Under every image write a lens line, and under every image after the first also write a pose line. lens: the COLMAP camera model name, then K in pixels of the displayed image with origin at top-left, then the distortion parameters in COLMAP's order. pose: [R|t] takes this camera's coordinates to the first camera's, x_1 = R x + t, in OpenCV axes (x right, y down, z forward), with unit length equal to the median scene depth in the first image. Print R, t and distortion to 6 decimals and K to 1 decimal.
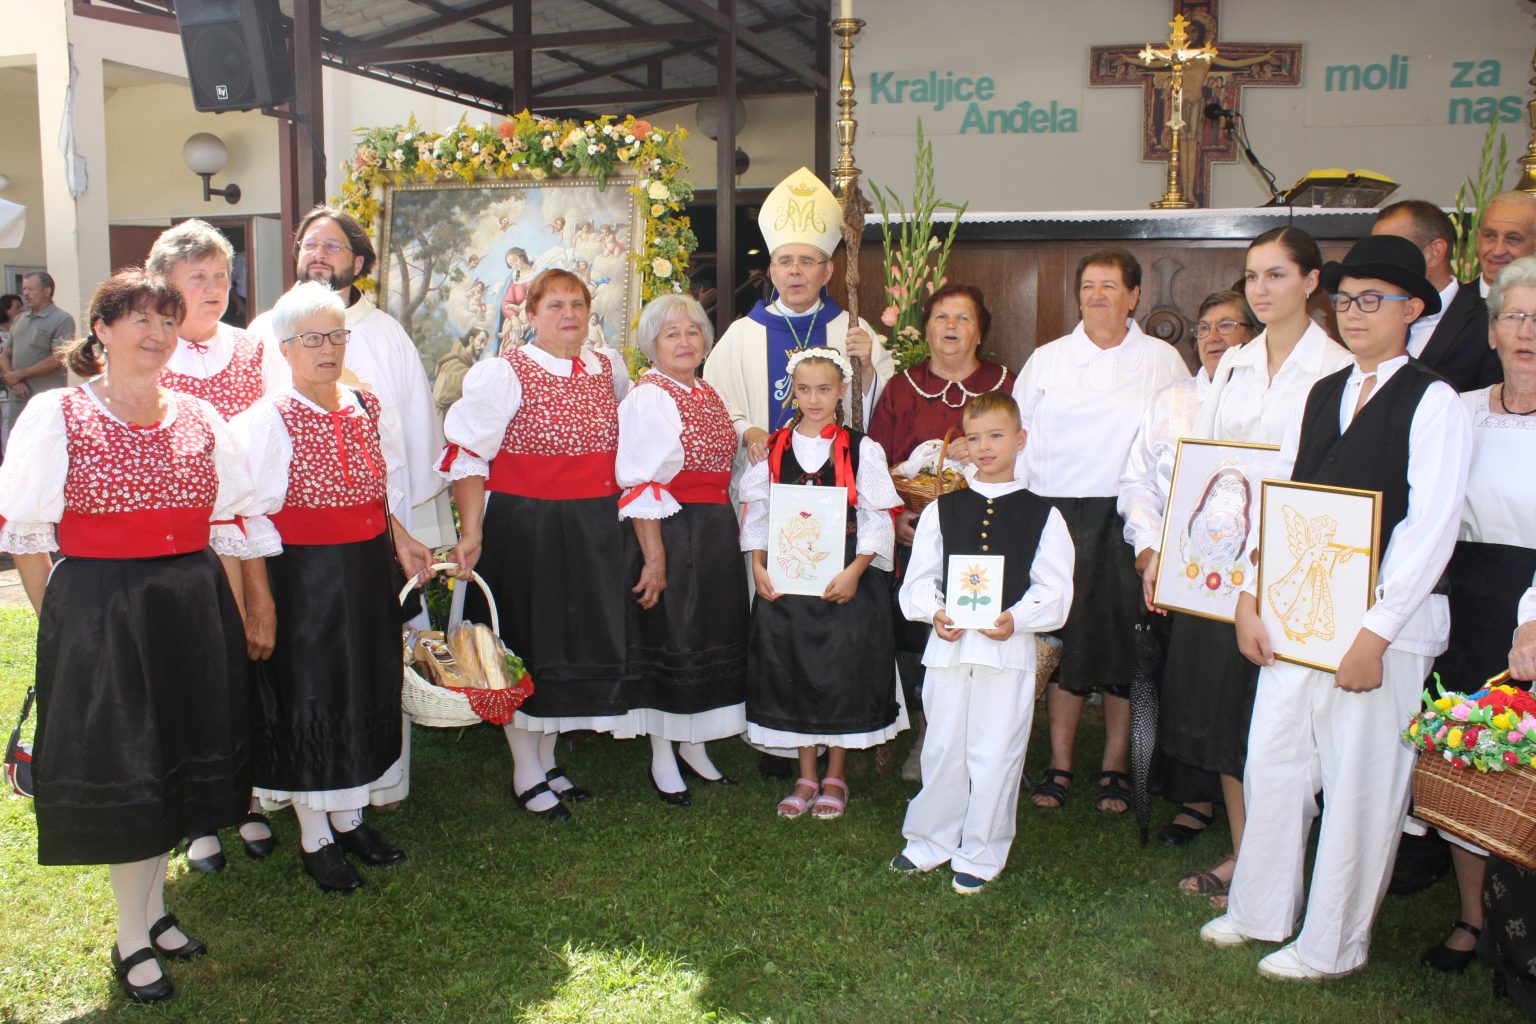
lens RADIAL K [[1339.2, 0, 768.6], [0, 1339.2, 508.3], [0, 0, 1]] dist [-0.153213, 0.143646]
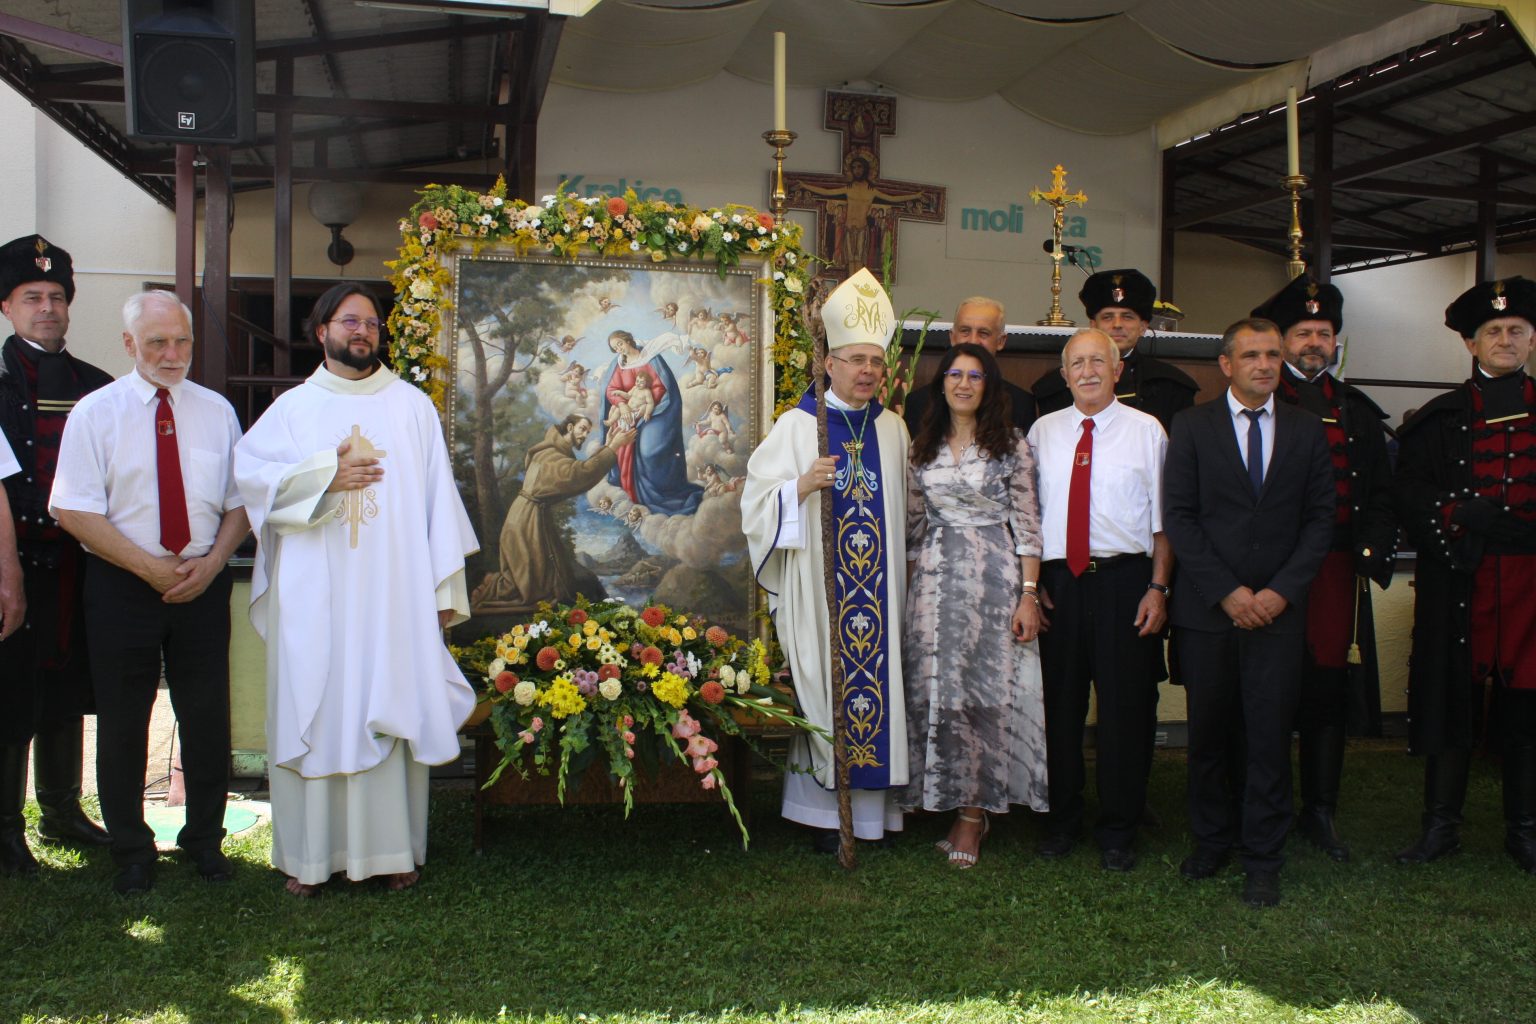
lens RADIAL K [[1339.2, 0, 750.2], [0, 1339.2, 532.7], [0, 0, 1]] dist [-0.153213, 0.143646]
pose [[0.853953, -0.026007, 0.519700, -0.596114], [0.058103, 0.997270, -0.045566, -0.004508], [-0.517097, 0.069107, 0.853133, 0.148449]]
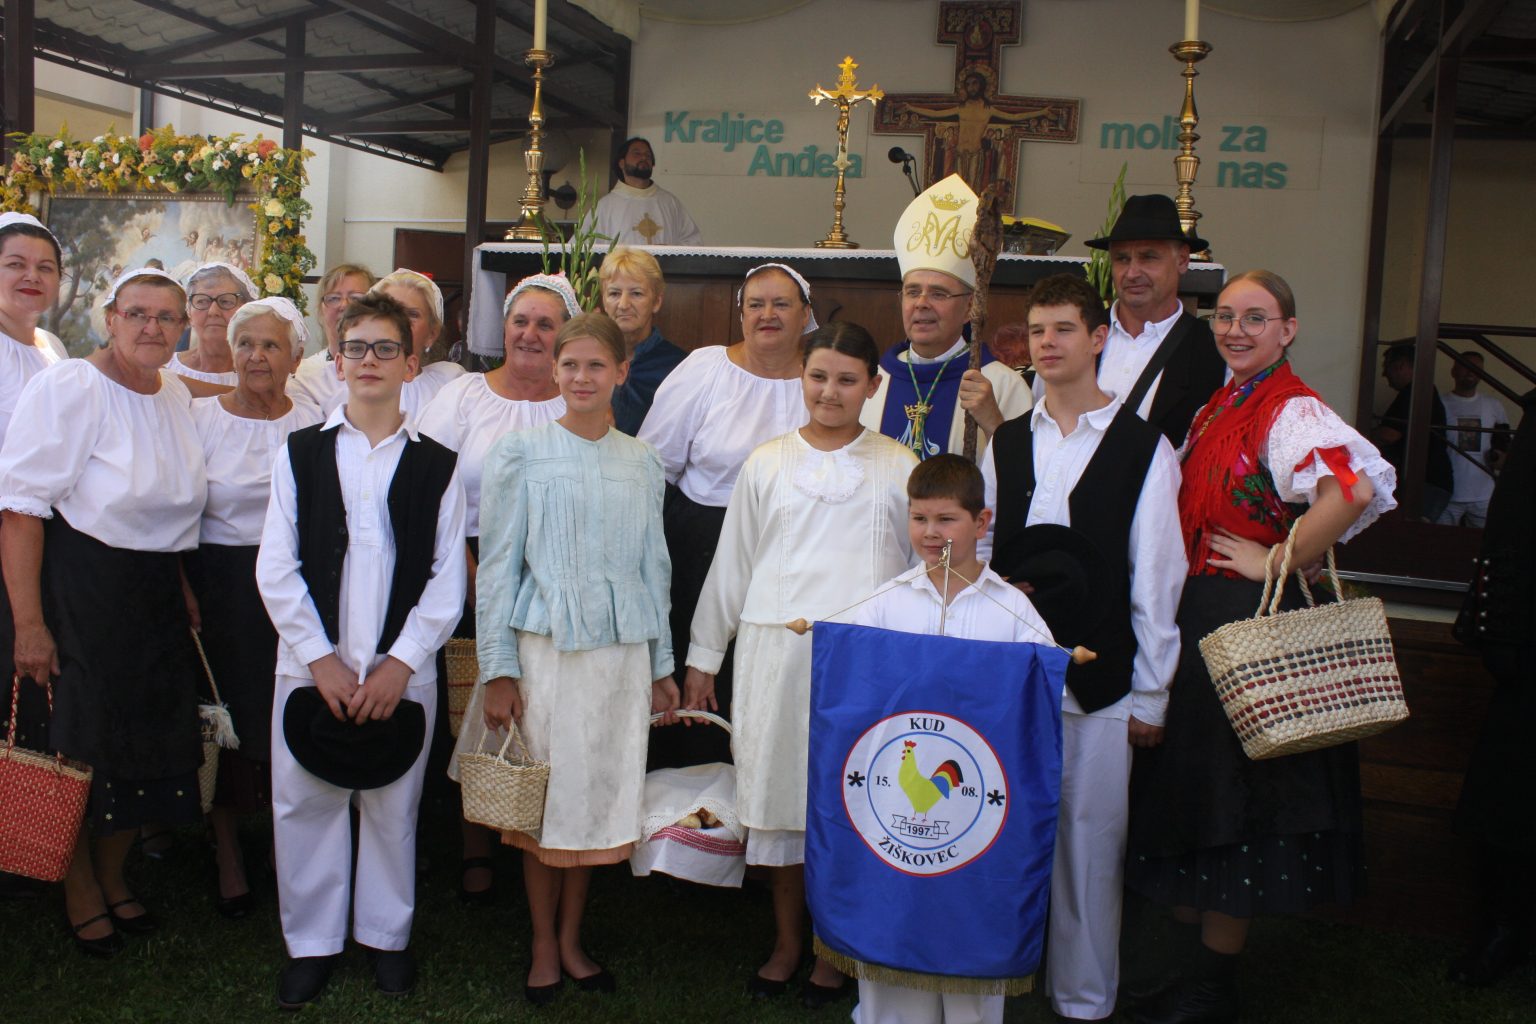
lens RADIAL K [[1339.2, 0, 758.6], [0, 1339.2, 514.6], [0, 0, 1]] dist [-0.153213, 0.143646]
pose [[0.998602, 0.048741, 0.020458, 0.256799], [-0.048128, 0.998406, -0.029472, 0.006338], [-0.021862, 0.028446, 0.999356, -0.002550]]
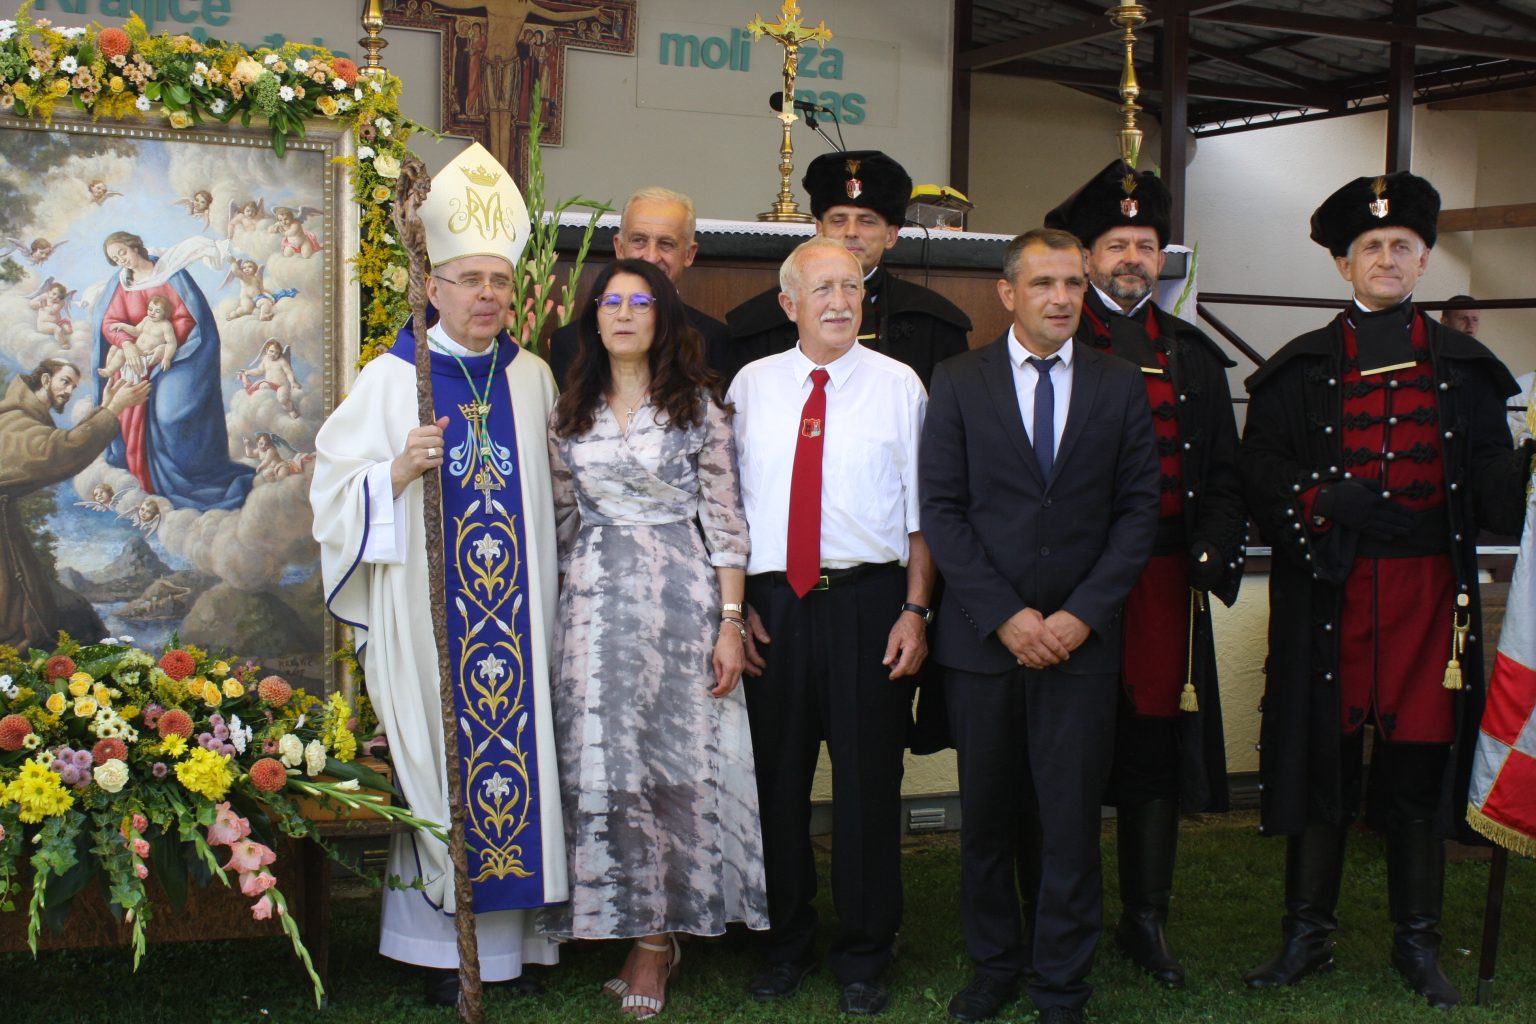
lens RADIAL K [[2030.9, 0, 739.7], [0, 2030.9, 537.5], [0, 0, 1]] dist [-0.034843, 0.000000]
pose [[0.743786, -0.043834, 0.666979, -0.603219], [0.073448, 0.997165, -0.016372, -0.016121], [-0.664370, 0.061165, 0.744897, 0.103678]]
